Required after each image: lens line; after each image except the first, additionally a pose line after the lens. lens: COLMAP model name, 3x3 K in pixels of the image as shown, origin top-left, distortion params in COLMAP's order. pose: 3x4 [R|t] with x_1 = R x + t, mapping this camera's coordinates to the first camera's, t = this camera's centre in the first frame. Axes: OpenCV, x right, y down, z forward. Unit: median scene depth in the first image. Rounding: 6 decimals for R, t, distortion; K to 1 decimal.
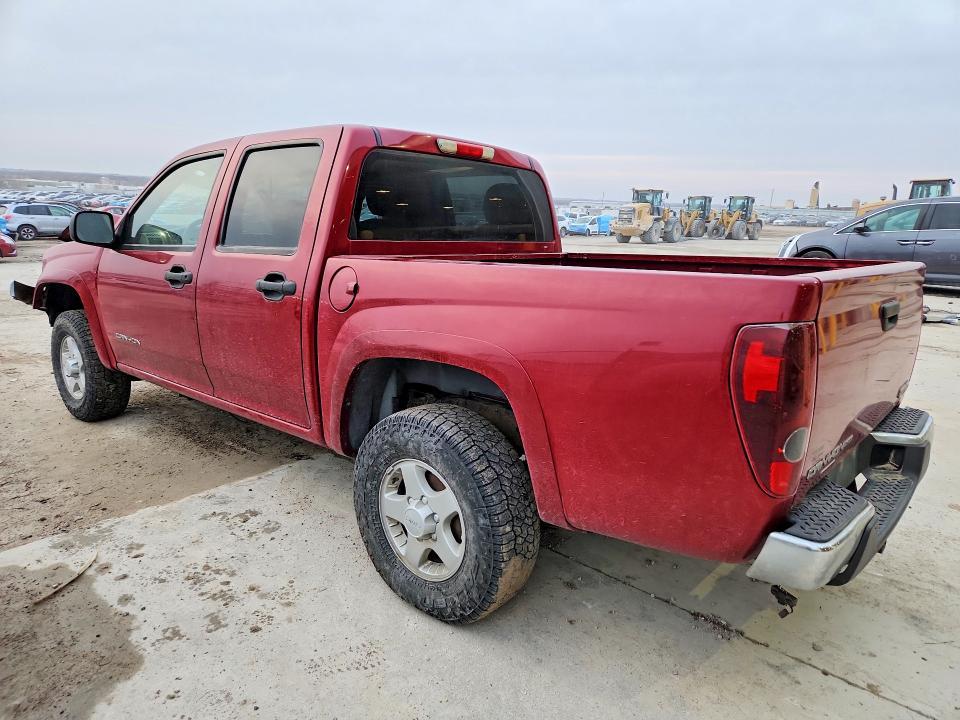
lens RADIAL K [[656.6, 0, 477.5], [0, 656.6, 360.2], [0, 0, 1]] dist [0.018217, -0.004464]
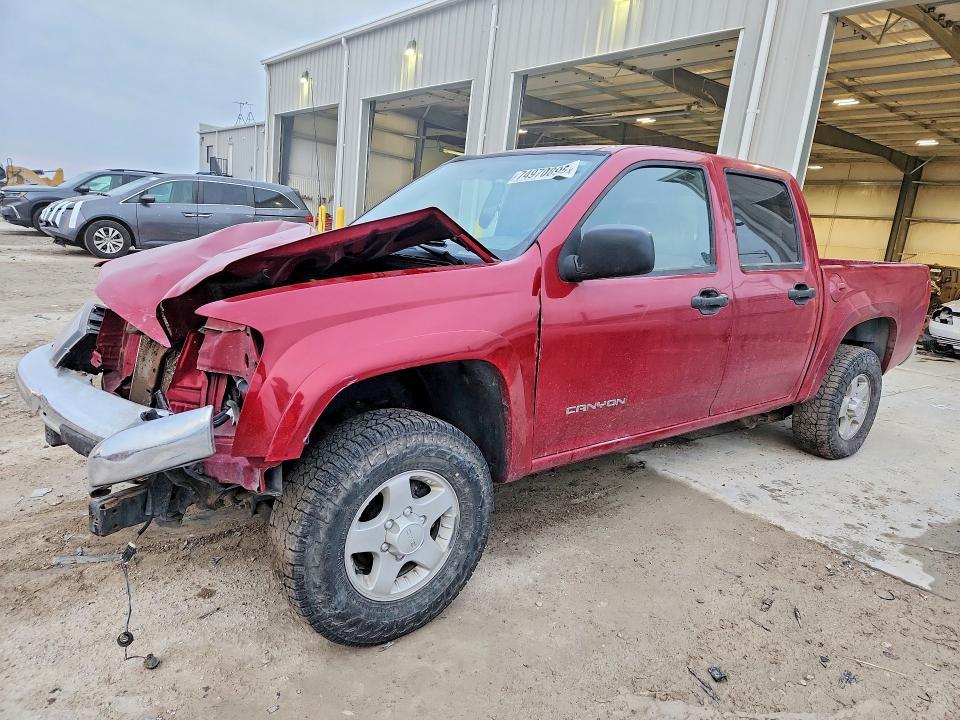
lens RADIAL K [[656.6, 0, 477.5], [0, 656.6, 360.2], [0, 0, 1]] dist [0.018217, -0.004464]
pose [[0.161285, -0.201006, 0.966221, -1.678060], [0.130670, 0.974769, 0.180973, -0.306607], [-0.978219, 0.097068, 0.183481, 1.377056]]
